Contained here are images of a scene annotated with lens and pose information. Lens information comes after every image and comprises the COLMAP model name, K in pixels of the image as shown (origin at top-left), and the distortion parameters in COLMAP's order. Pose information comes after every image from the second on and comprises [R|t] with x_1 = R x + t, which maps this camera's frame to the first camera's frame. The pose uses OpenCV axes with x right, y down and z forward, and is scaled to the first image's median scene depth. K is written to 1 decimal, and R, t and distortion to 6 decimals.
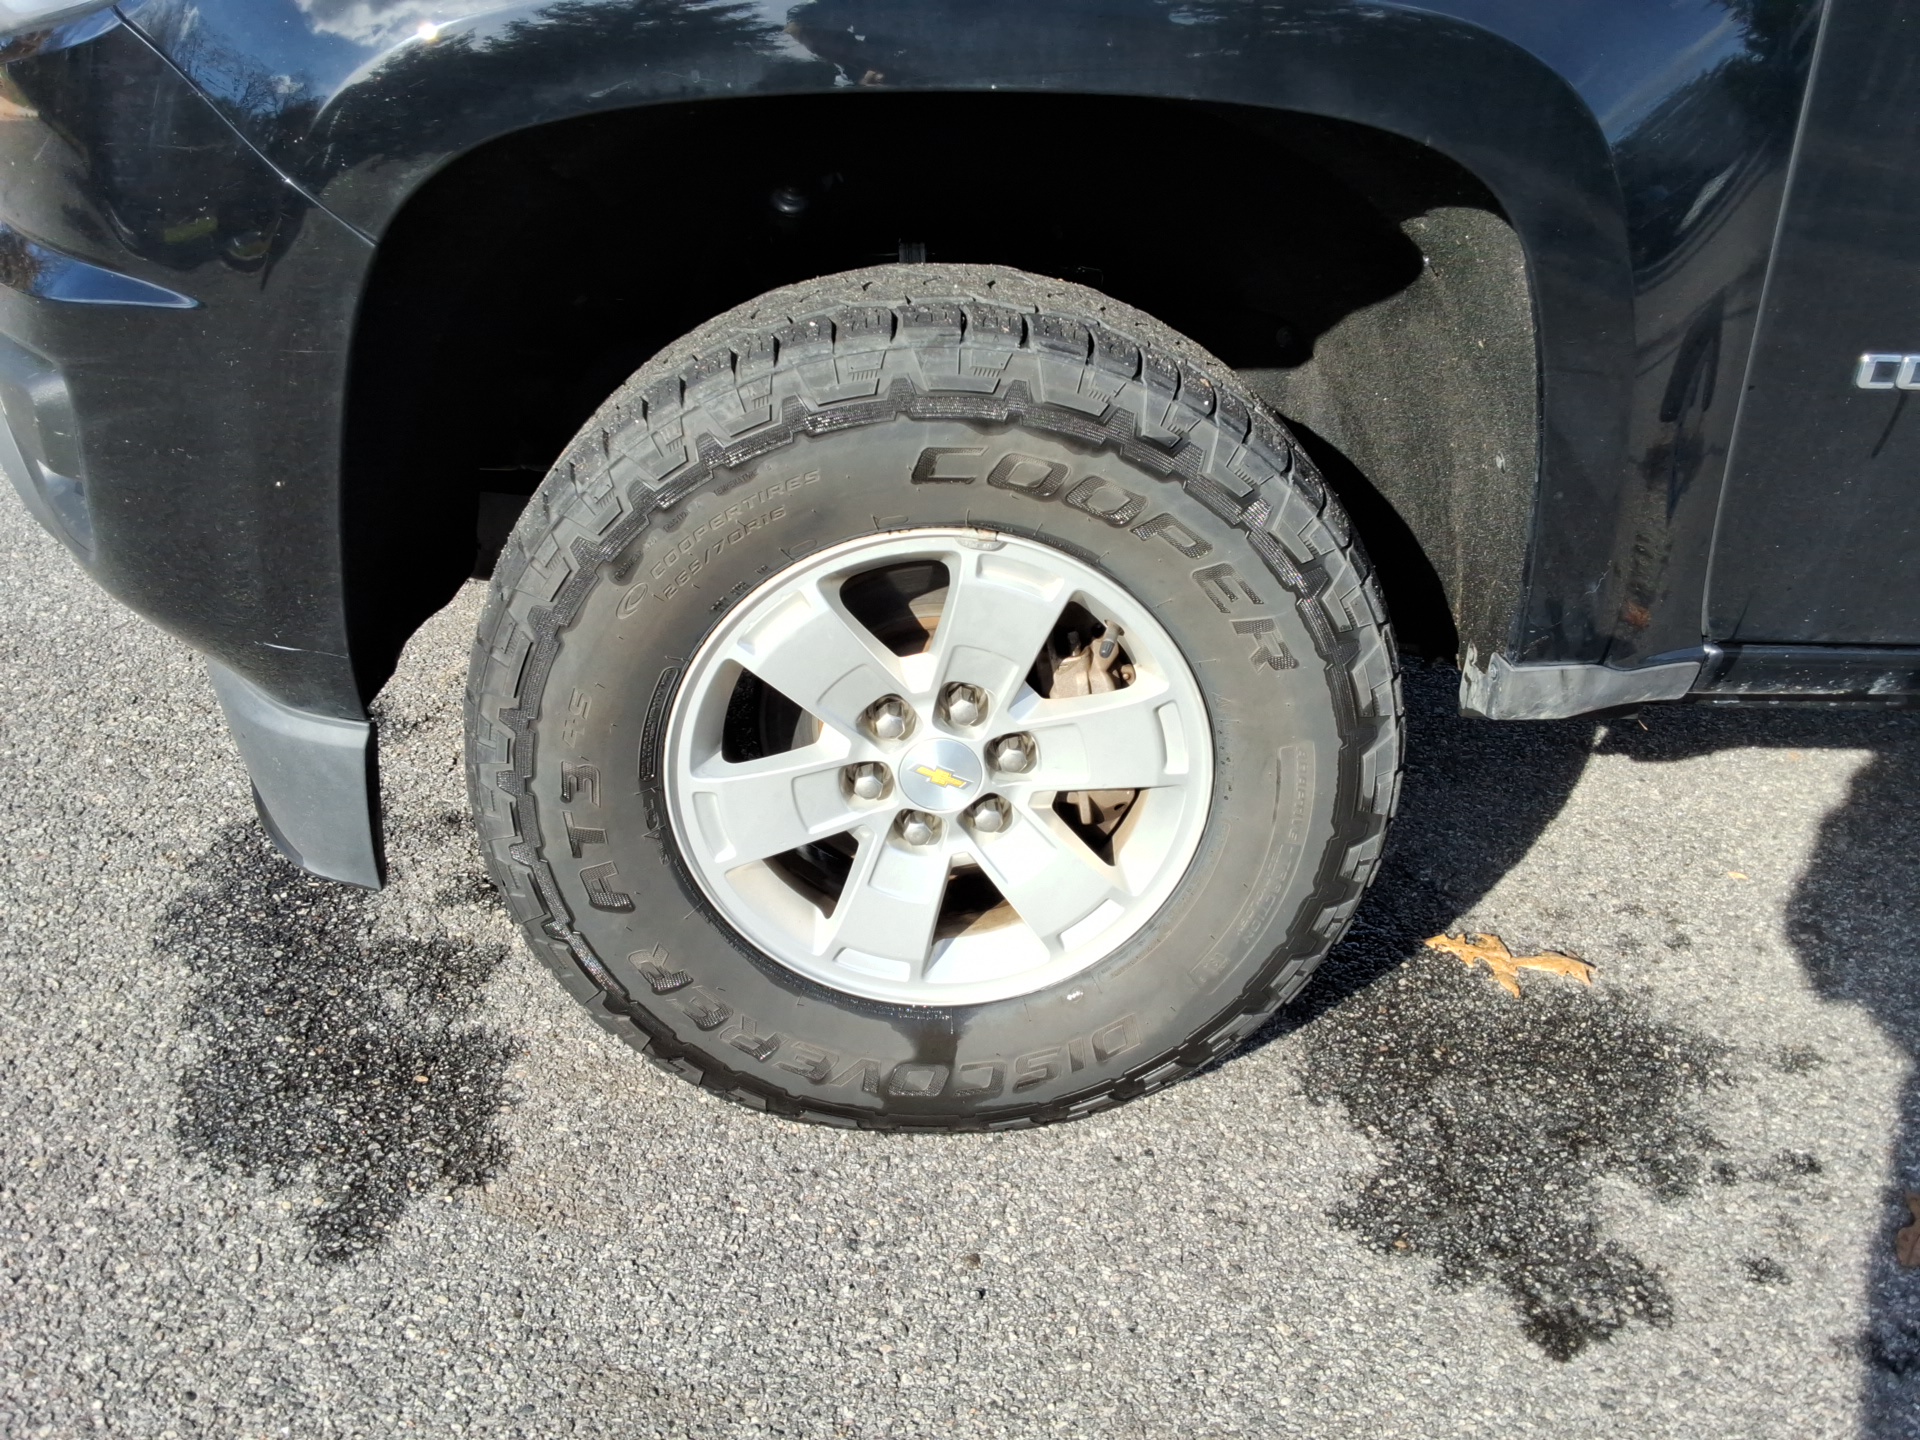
lens RADIAL K [[1547.7, 0, 963.9], [0, 1547.7, 716.9], [0, 0, 1]] dist [0.098779, -0.137027]
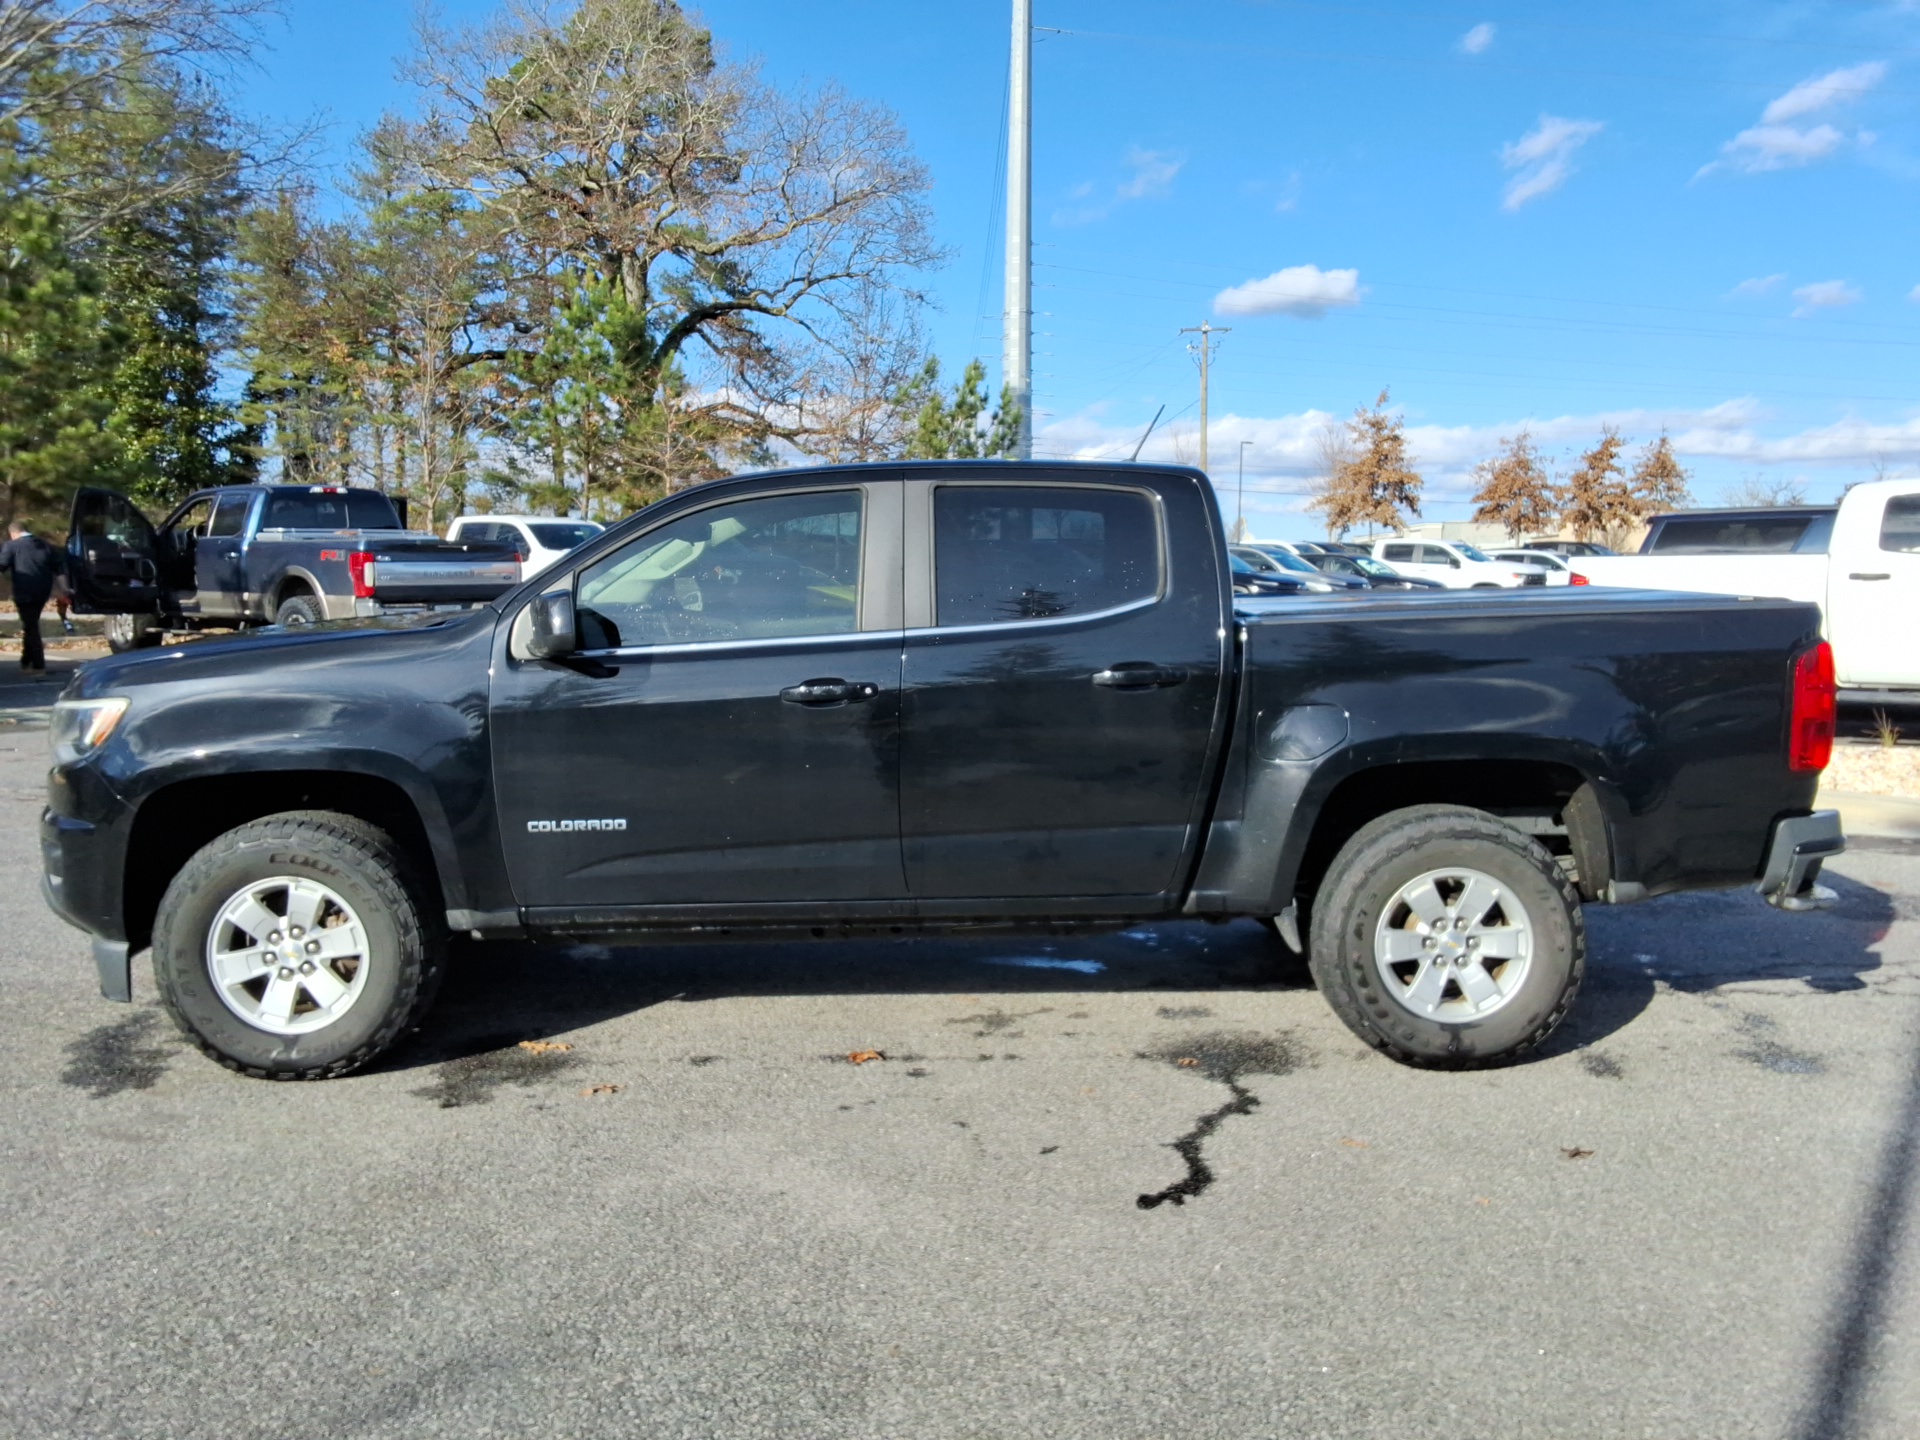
lens RADIAL K [[1547.7, 0, 964.2], [0, 1547.7, 762.5], [0, 0, 1]] dist [0.098779, -0.137027]
pose [[0.998135, -0.041174, -0.045076, 1.609477], [0.022470, 0.934276, -0.355842, 0.892099], [0.056765, 0.354165, 0.933459, -2.235917]]
